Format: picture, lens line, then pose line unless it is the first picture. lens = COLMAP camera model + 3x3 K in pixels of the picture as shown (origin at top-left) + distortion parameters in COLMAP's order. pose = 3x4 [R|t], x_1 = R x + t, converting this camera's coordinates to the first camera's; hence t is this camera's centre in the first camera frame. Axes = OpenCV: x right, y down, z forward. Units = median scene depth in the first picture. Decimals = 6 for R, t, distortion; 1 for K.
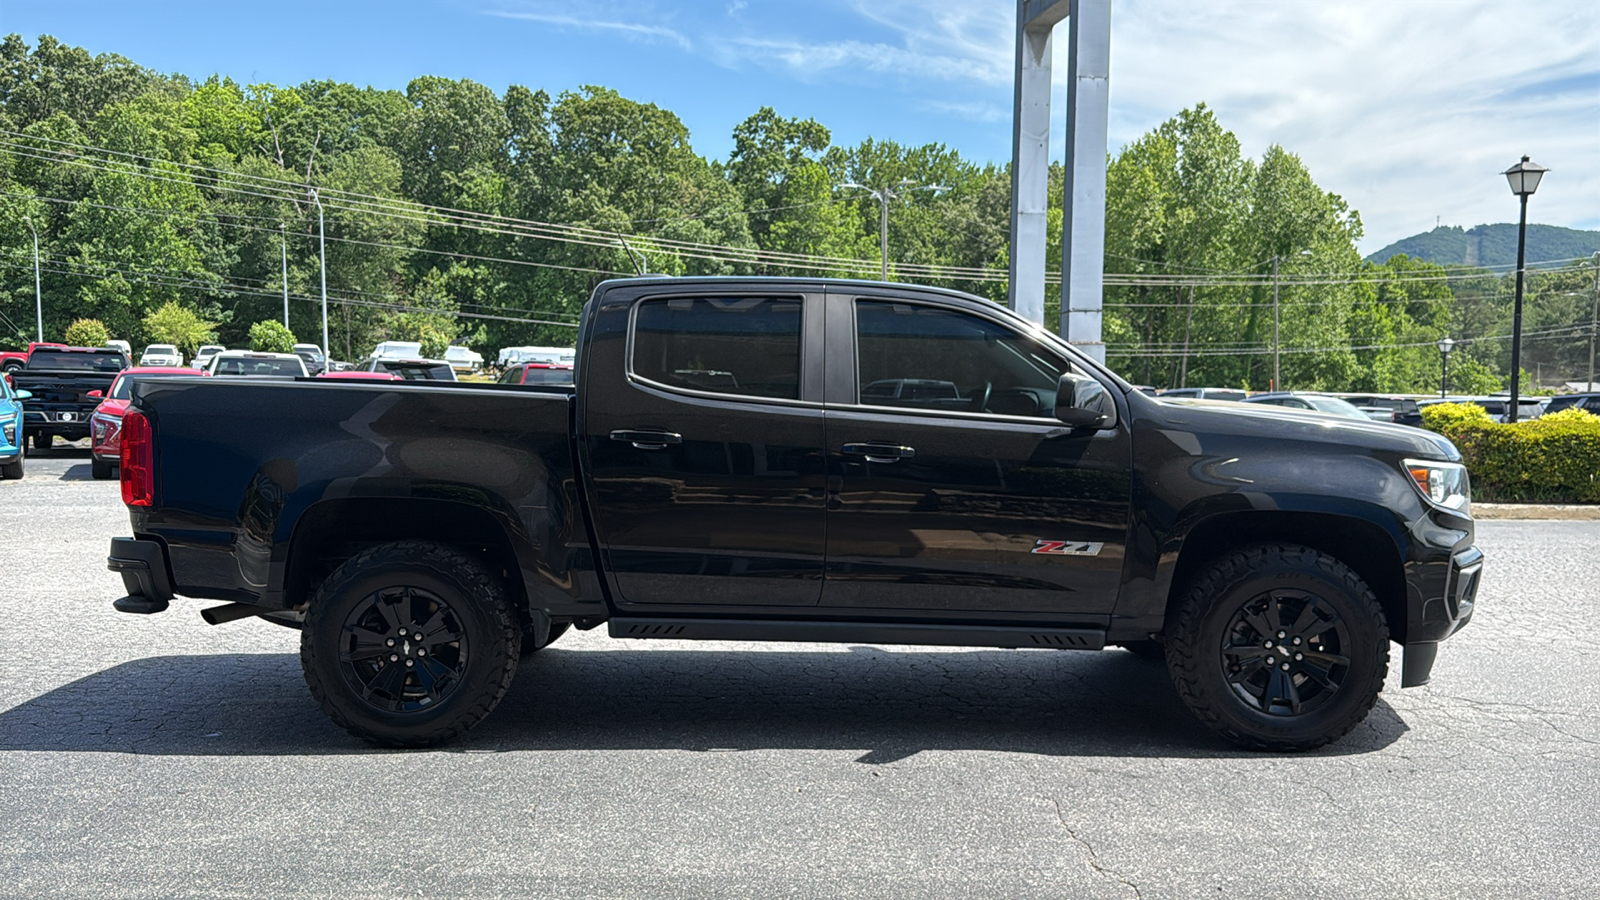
lens RADIAL K [[1406.0, 0, 791.5], [0, 1406.0, 442.5], [0, 0, 1]] dist [0.056509, -0.087833]
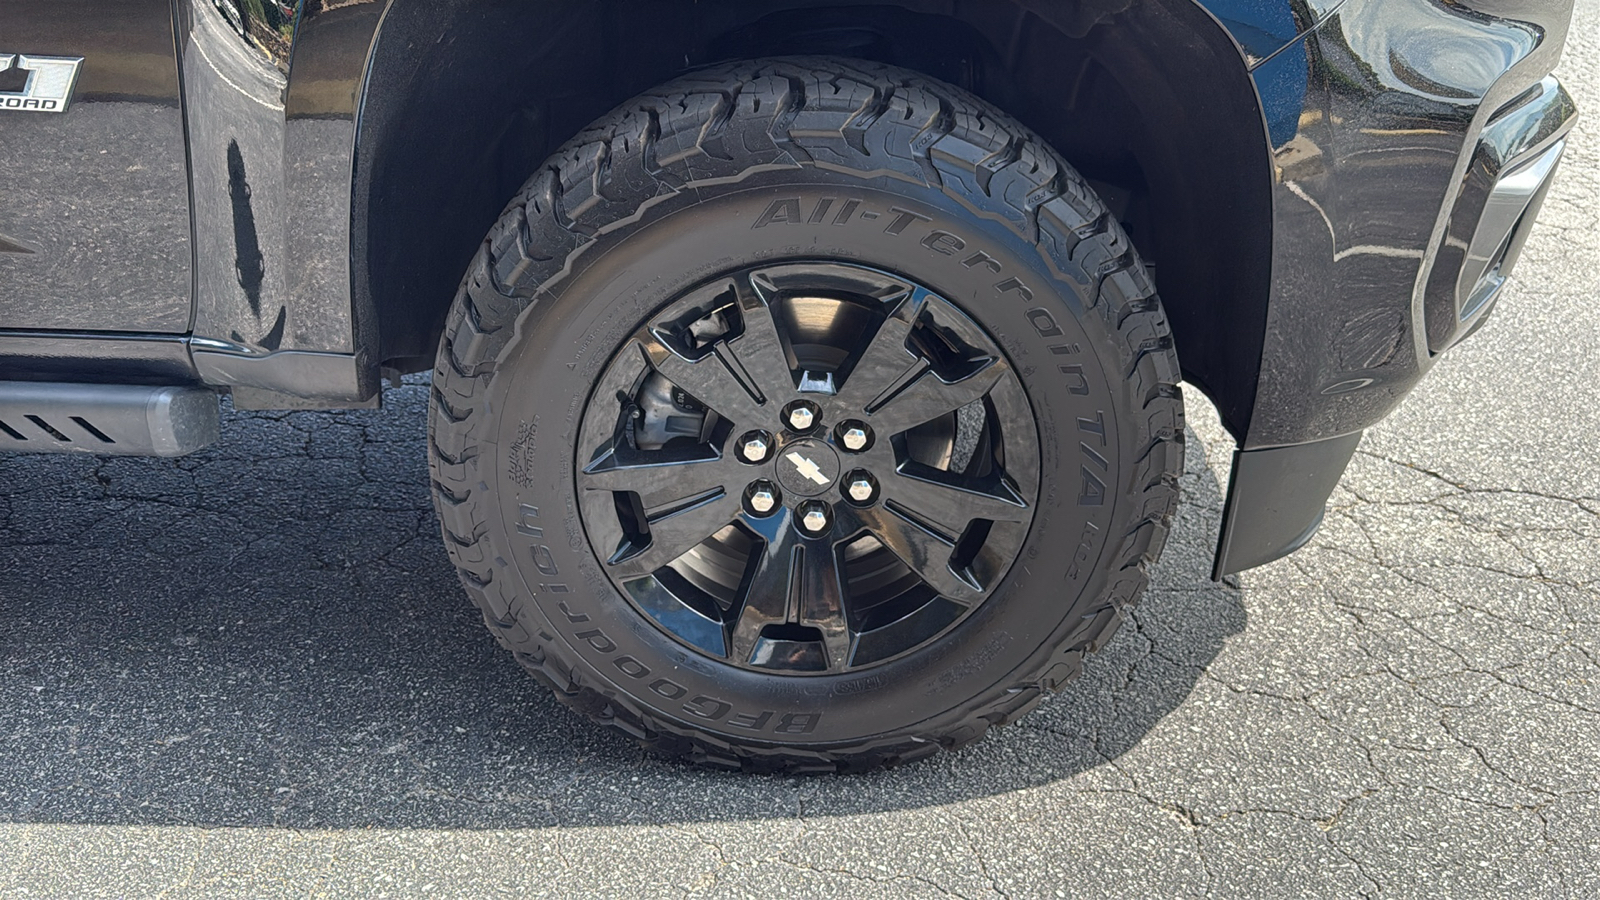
lens RADIAL K [[1406.0, 0, 797.9], [0, 1406.0, 459.0], [0, 0, 1]] dist [0.056509, -0.087833]
pose [[0.999856, -0.001707, 0.016913, 0.339173], [-0.004757, 0.927082, 0.374828, 0.039986], [-0.016320, -0.374854, 0.926940, 0.736940]]
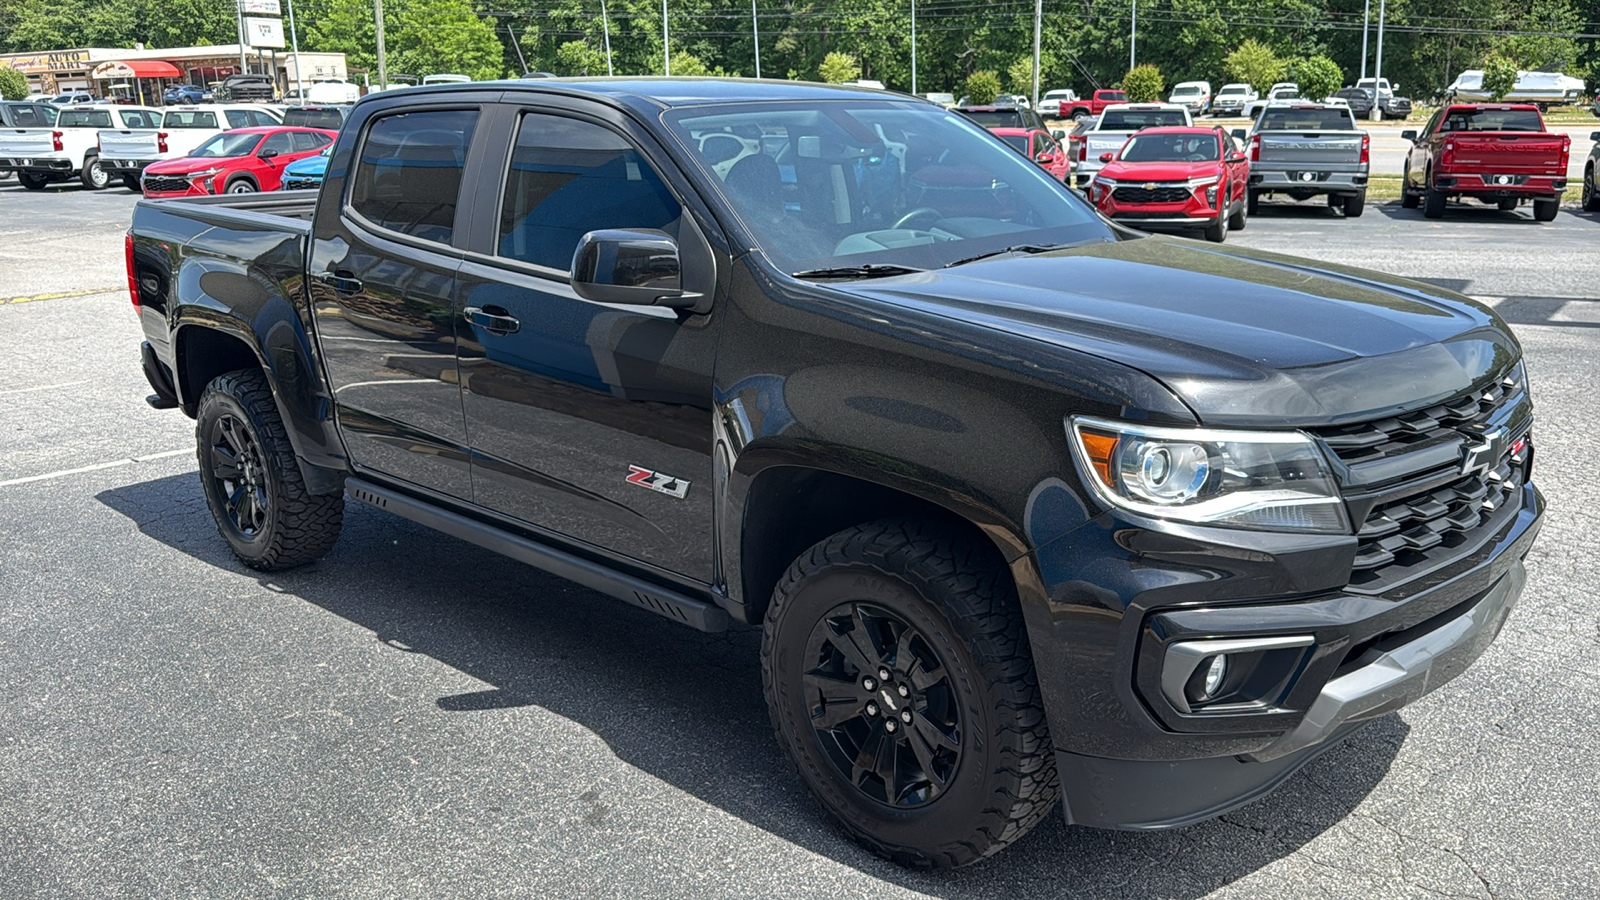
lens RADIAL K [[1406.0, 0, 811.4], [0, 1406.0, 440.0], [0, 0, 1]] dist [0.056509, -0.087833]
pose [[0.724657, 0.132864, -0.676181, 0.713023], [-0.006910, 0.982589, 0.185665, -0.073648], [0.689076, -0.129870, 0.712958, 0.559214]]
